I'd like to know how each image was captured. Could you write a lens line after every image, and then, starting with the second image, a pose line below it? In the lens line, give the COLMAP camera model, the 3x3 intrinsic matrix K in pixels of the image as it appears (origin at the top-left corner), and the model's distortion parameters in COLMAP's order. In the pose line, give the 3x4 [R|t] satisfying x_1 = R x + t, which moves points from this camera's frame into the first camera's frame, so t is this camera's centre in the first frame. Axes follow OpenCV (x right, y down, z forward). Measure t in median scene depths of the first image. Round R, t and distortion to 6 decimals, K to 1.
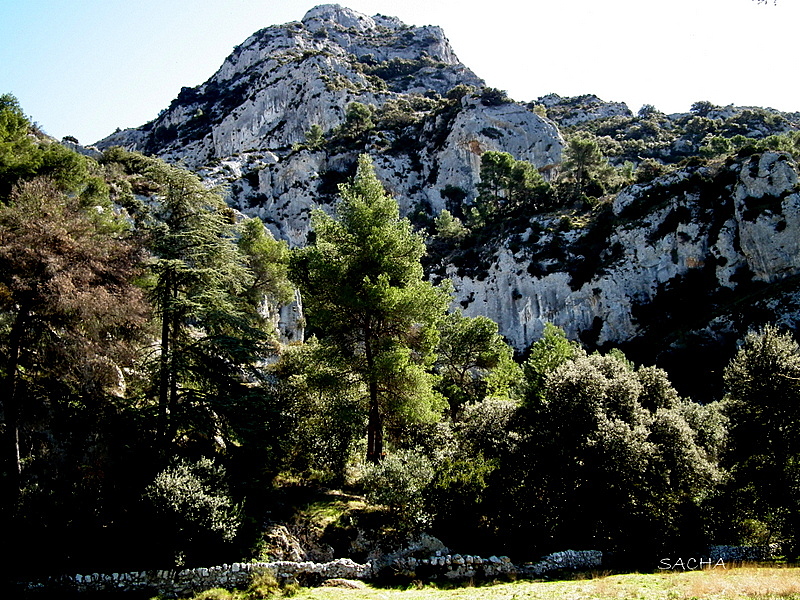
lens RADIAL K [[985.5, 0, 400.0], [0, 985.5, 300.0], [0, 0, 1]] dist [-0.016459, 0.015280]
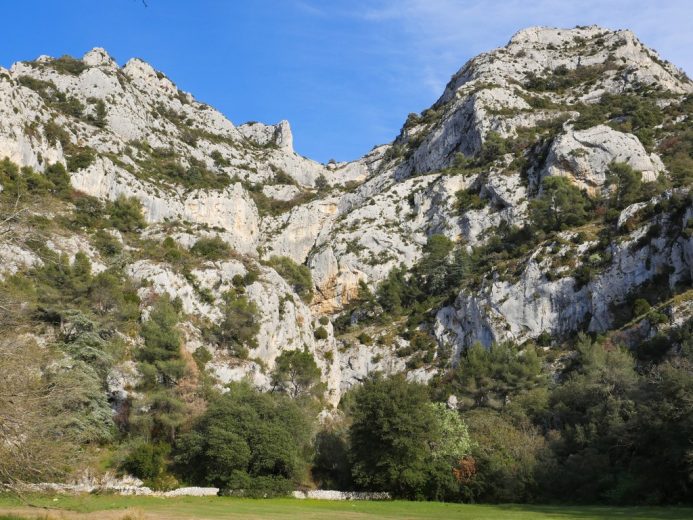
lens RADIAL K [[853.7, 0, 346.5], [0, 853.7, 260.0], [0, 0, 1]] dist [-0.016459, 0.015280]
pose [[0.902151, -0.040941, -0.429474, 0.370962], [0.051098, 0.998620, 0.012141, -0.077027], [0.428384, -0.032899, 0.902998, -0.156589]]
